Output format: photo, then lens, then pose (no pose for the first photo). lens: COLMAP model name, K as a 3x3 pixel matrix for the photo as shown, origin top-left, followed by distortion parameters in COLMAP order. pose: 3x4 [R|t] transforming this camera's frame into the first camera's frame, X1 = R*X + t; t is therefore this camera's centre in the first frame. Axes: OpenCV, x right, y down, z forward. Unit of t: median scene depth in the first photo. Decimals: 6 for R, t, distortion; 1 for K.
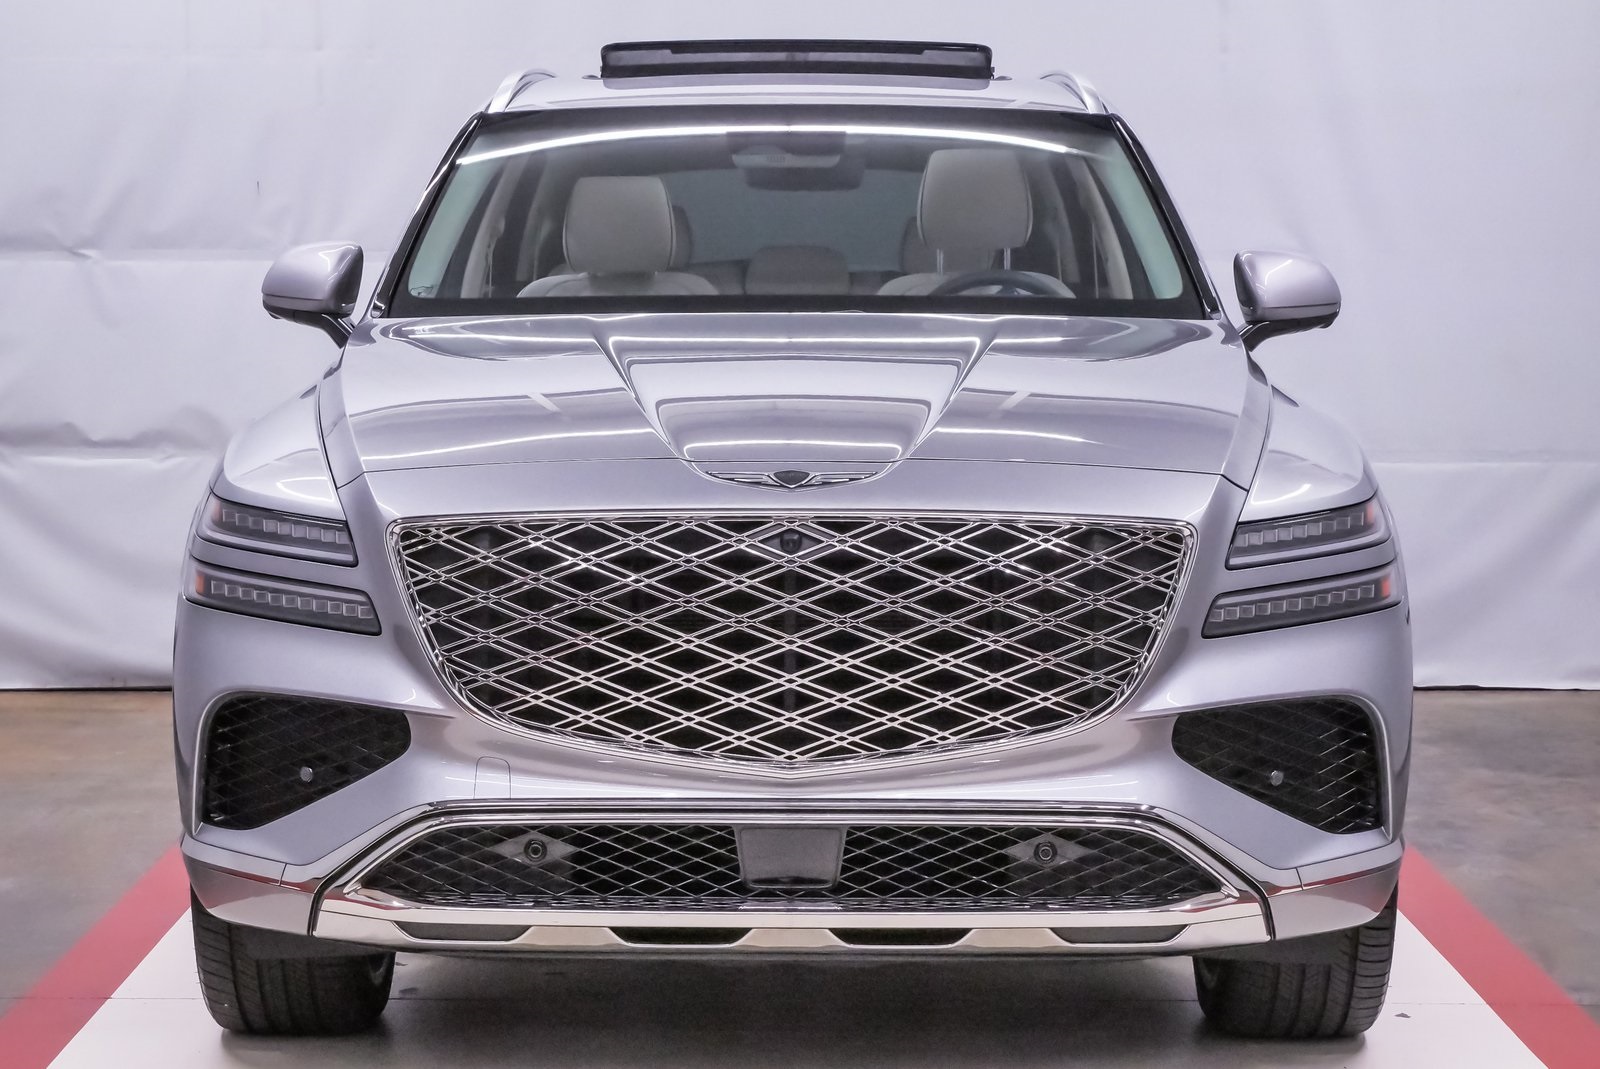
lens RADIAL K [[3172.0, 0, 794.2], [0, 3172.0, 521.6], [0, 0, 1]] dist [0.127045, 0.000000]
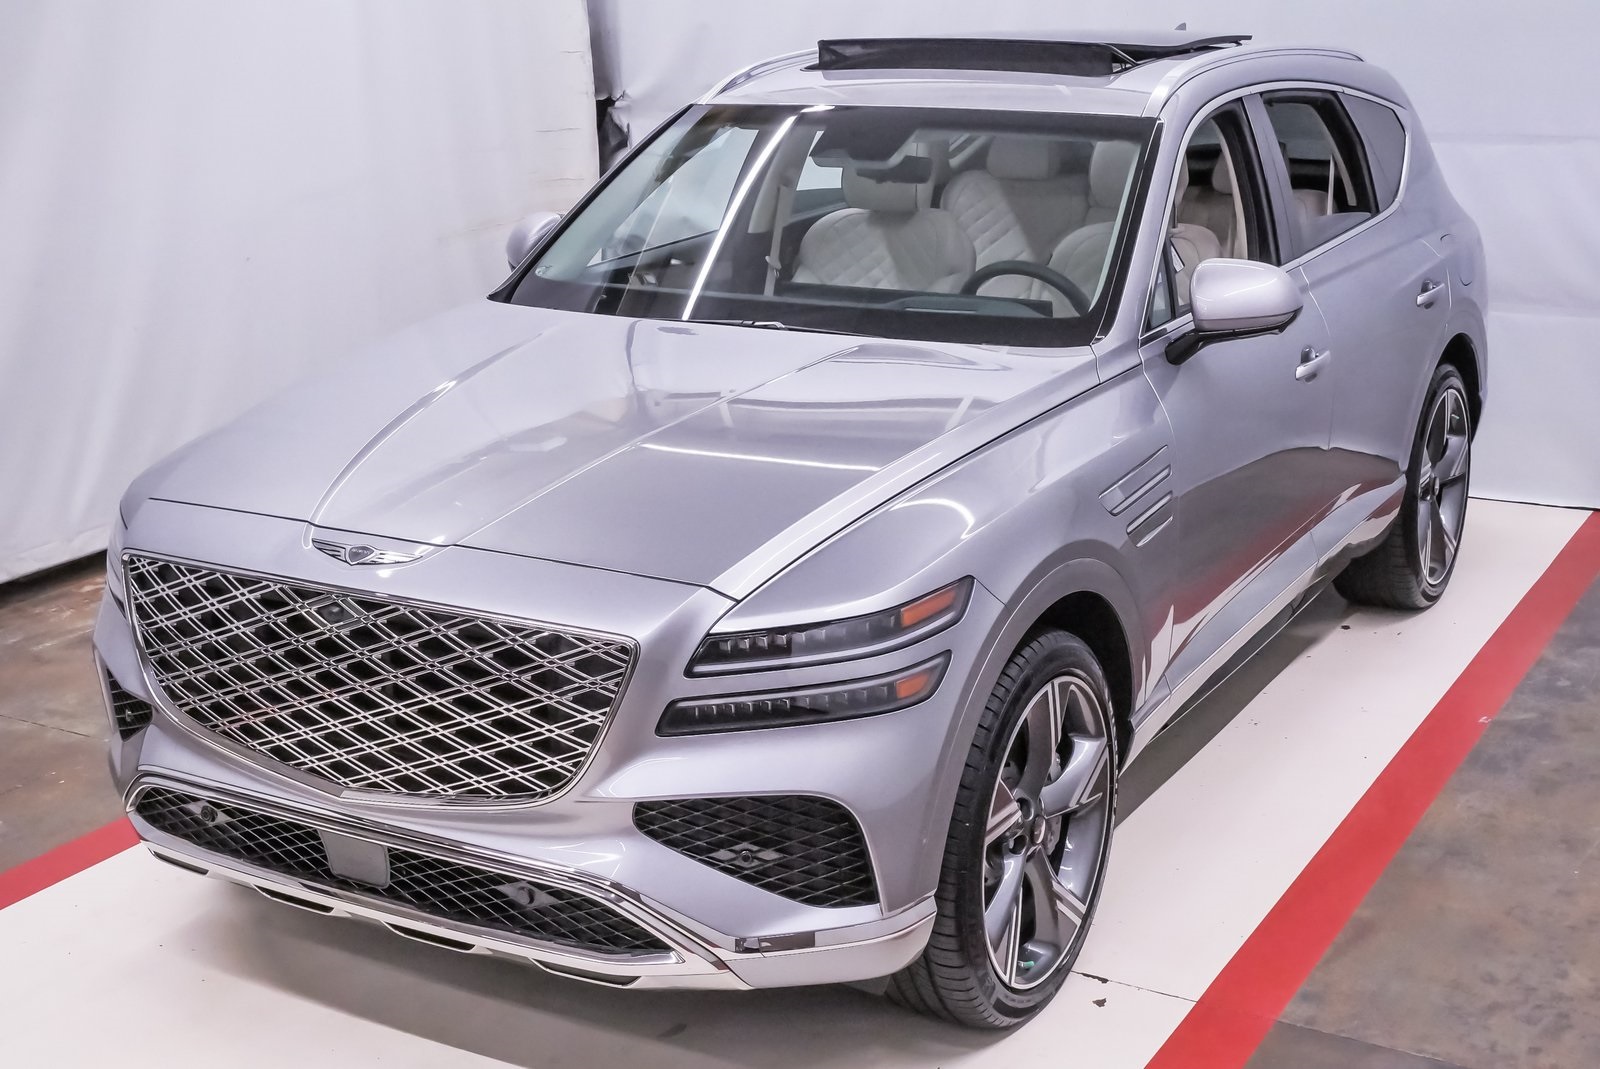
lens RADIAL K [[2053.1, 0, 799.8], [0, 2053.1, 536.8], [0, 0, 1]] dist [0.064635, 0.000000]
pose [[0.874492, 0.116838, -0.470758, 0.508867], [-0.027073, 0.980799, 0.193135, -0.174761], [0.484284, -0.156150, 0.860863, 0.415588]]
